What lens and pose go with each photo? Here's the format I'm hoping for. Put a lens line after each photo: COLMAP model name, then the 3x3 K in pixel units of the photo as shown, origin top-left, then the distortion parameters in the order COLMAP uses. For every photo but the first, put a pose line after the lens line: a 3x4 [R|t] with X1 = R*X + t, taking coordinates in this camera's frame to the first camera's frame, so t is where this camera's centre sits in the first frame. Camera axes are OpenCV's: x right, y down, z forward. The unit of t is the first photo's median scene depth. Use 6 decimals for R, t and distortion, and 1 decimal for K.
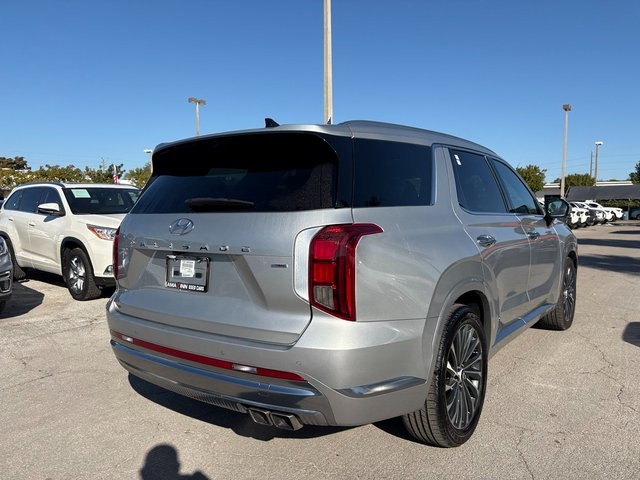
lens RADIAL K [[490.0, 0, 323.6], [0, 490.0, 240.4], [0, 0, 1]] dist [0.046683, -0.047745]
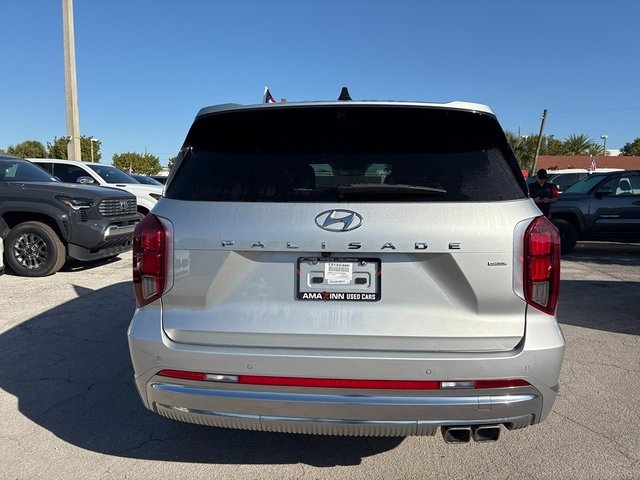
lens RADIAL K [[437.3, 0, 322.8], [0, 437.3, 244.5], [0, 0, 1]] dist [0.088434, 0.004422]
pose [[0.829736, -0.053189, 0.555616, -0.616146], [0.016683, 0.997368, 0.070564, -0.034518], [-0.557907, -0.049280, 0.828439, 0.396966]]
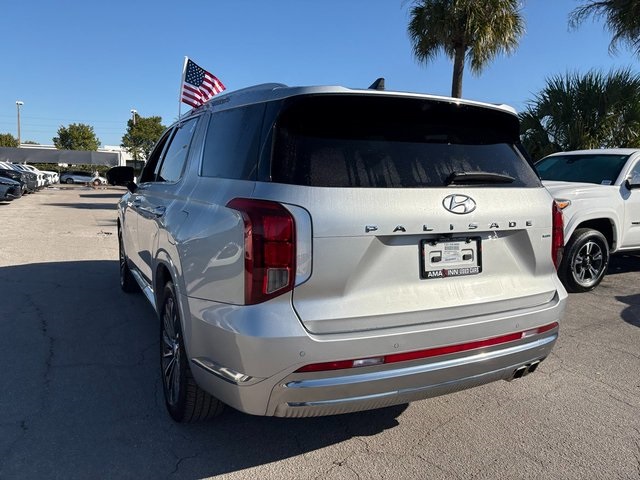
lens RADIAL K [[490.0, 0, 316.1], [0, 490.0, 243.1], [0, 0, 1]] dist [0.046683, -0.047745]
pose [[0.465032, -0.098826, 0.879761, -1.038159], [0.028338, 0.994902, 0.096781, -0.044287], [-0.884840, -0.020076, 0.465461, 0.730184]]
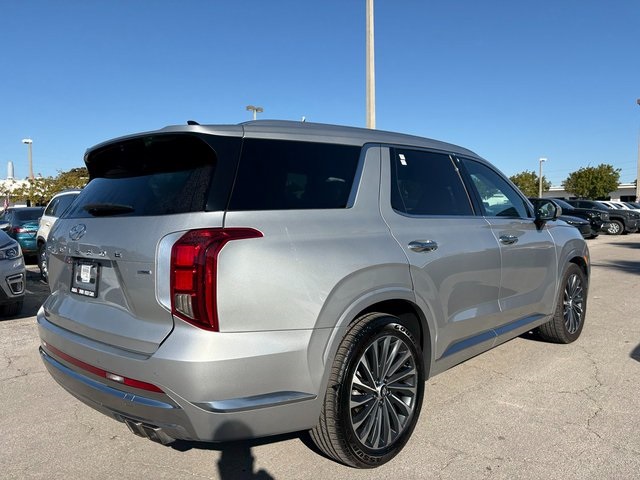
lens RADIAL K [[490.0, 0, 324.8], [0, 490.0, 239.4], [0, 0, 1]] dist [0.046683, -0.047745]
pose [[0.992074, -0.000647, -0.125653, 0.294776], [-0.000651, 0.999947, -0.010288, -0.001901], [0.125653, 0.010288, 0.992021, 0.064950]]
